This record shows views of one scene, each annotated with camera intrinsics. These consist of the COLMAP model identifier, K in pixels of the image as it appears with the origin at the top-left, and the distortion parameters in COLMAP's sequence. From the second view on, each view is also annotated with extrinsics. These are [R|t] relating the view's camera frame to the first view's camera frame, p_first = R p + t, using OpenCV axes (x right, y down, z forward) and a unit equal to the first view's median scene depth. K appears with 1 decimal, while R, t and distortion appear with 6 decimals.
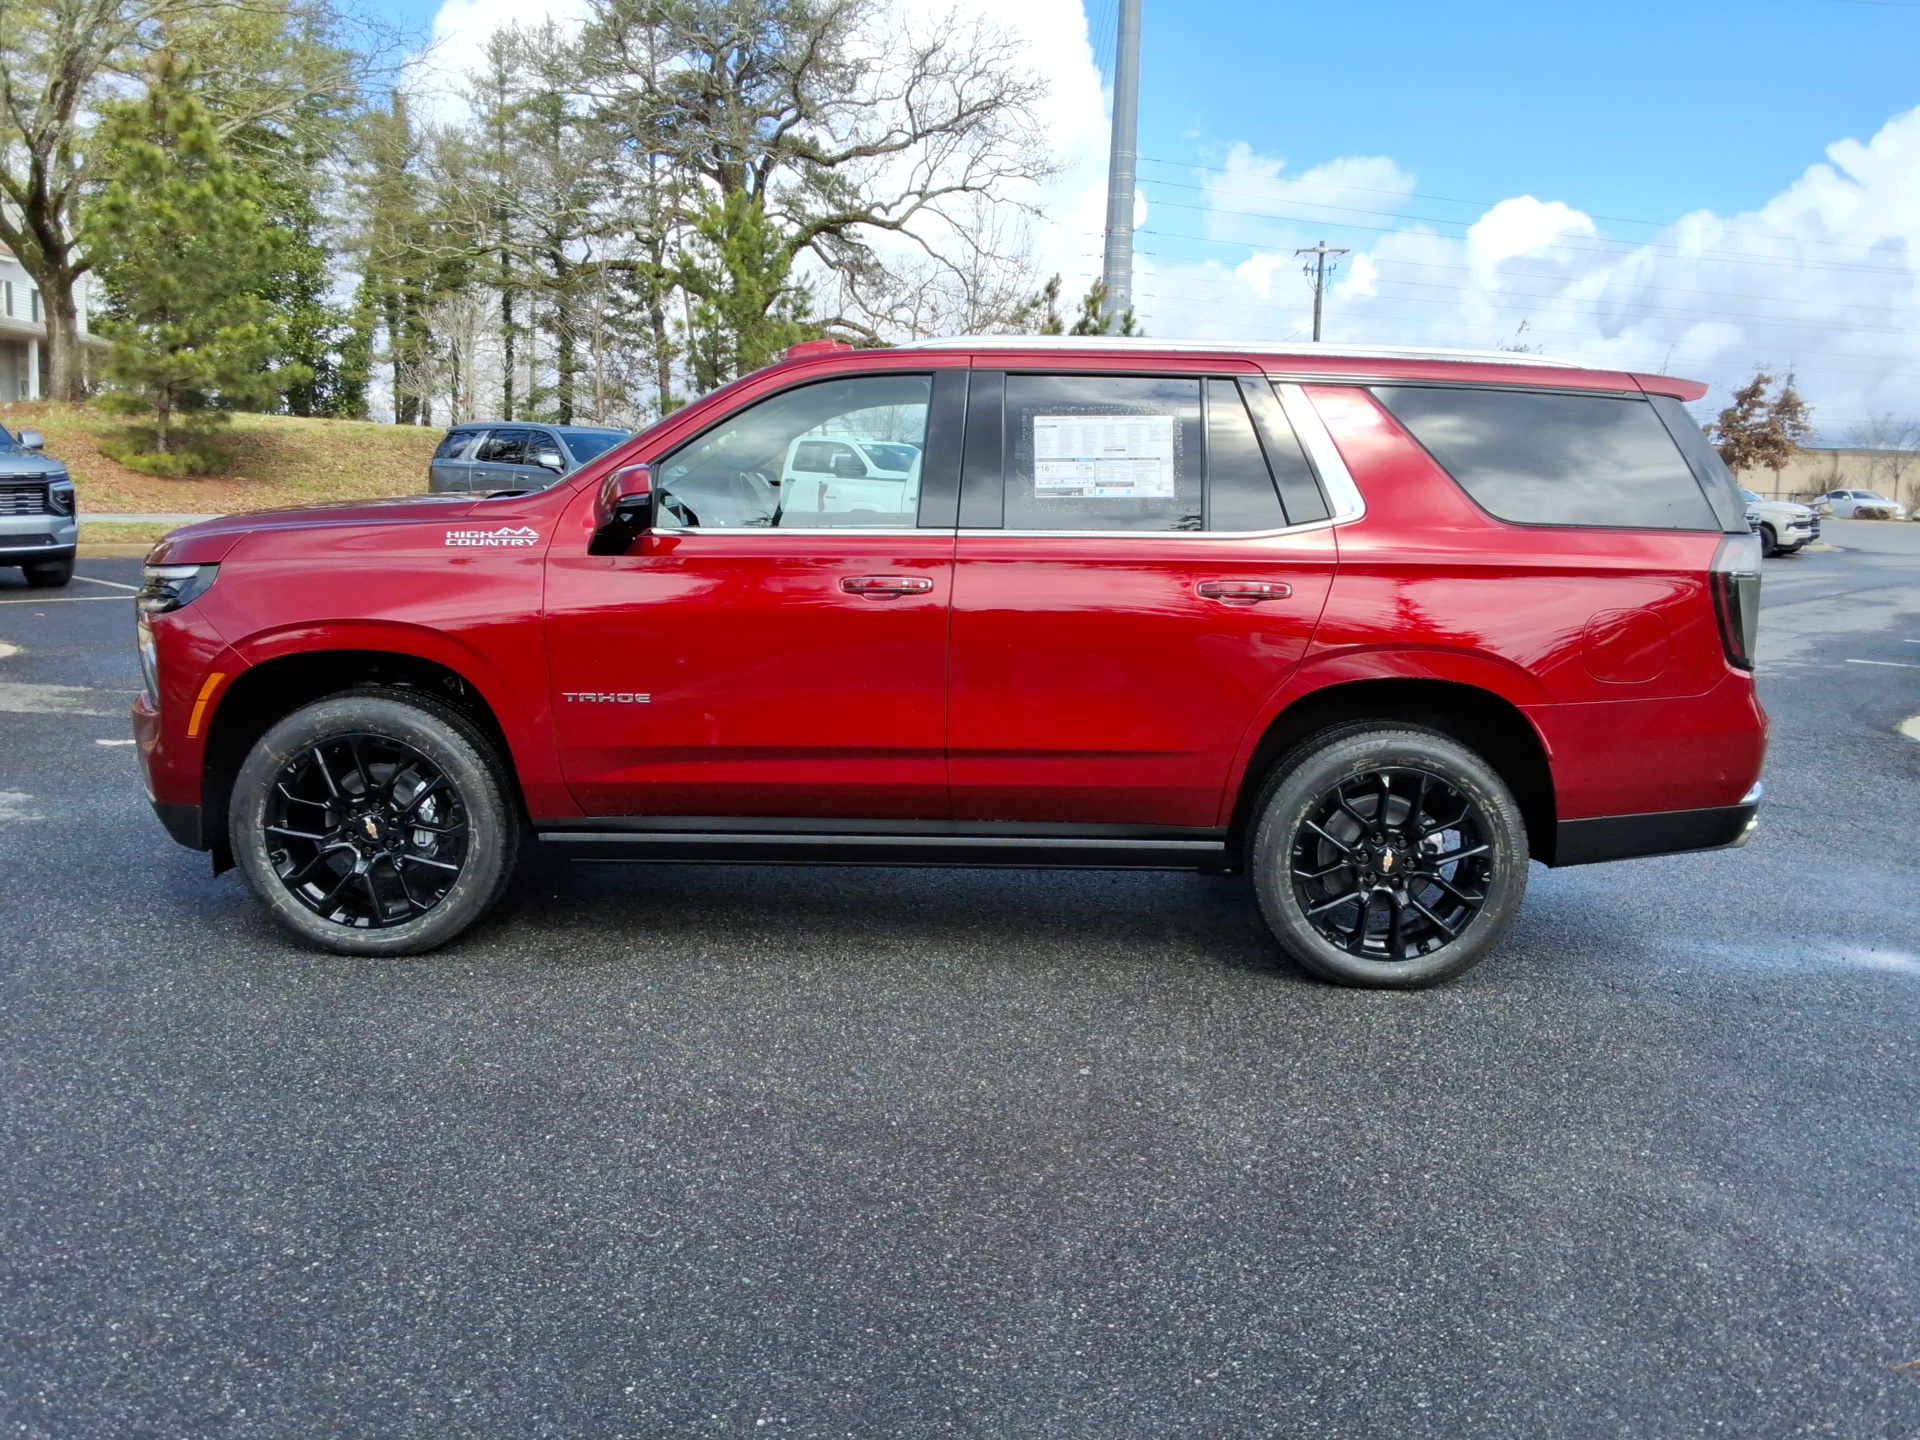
lens RADIAL K [[1539.1, 0, 1018.1], [0, 1539.1, 685.8], [0, 0, 1]] dist [0.103410, -0.151073]
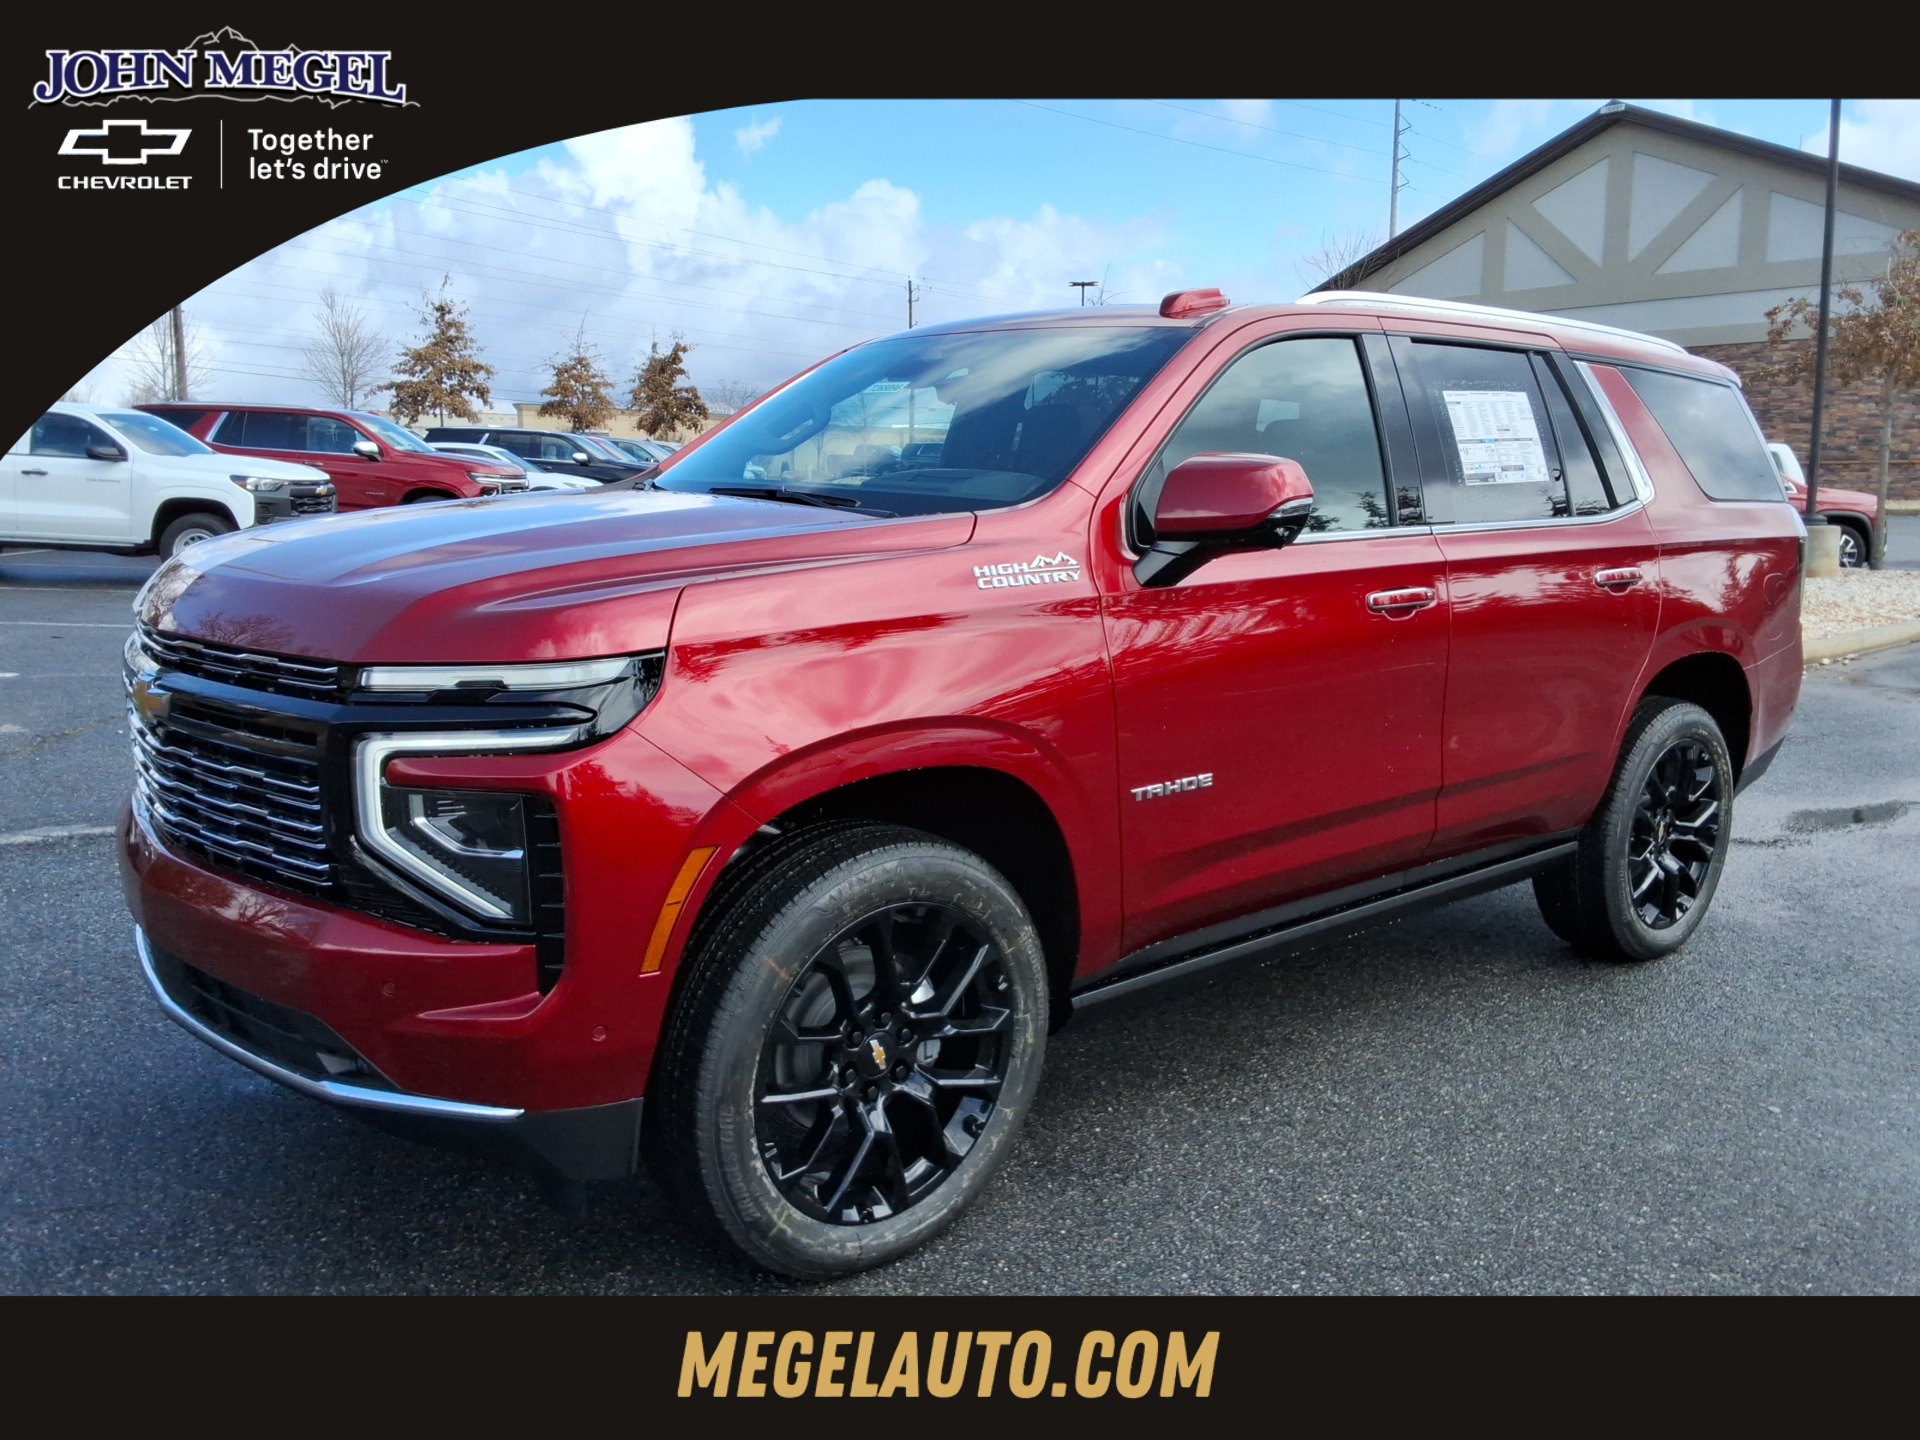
lens RADIAL K [[1539.1, 0, 964.8], [0, 1539.1, 688.3], [0, 0, 1]] dist [0.103410, -0.151073]
pose [[0.753326, -0.109193, 0.648519, -0.773646], [0.090060, 0.993958, 0.062741, -0.088090], [-0.651451, 0.011141, 0.758609, 0.516775]]
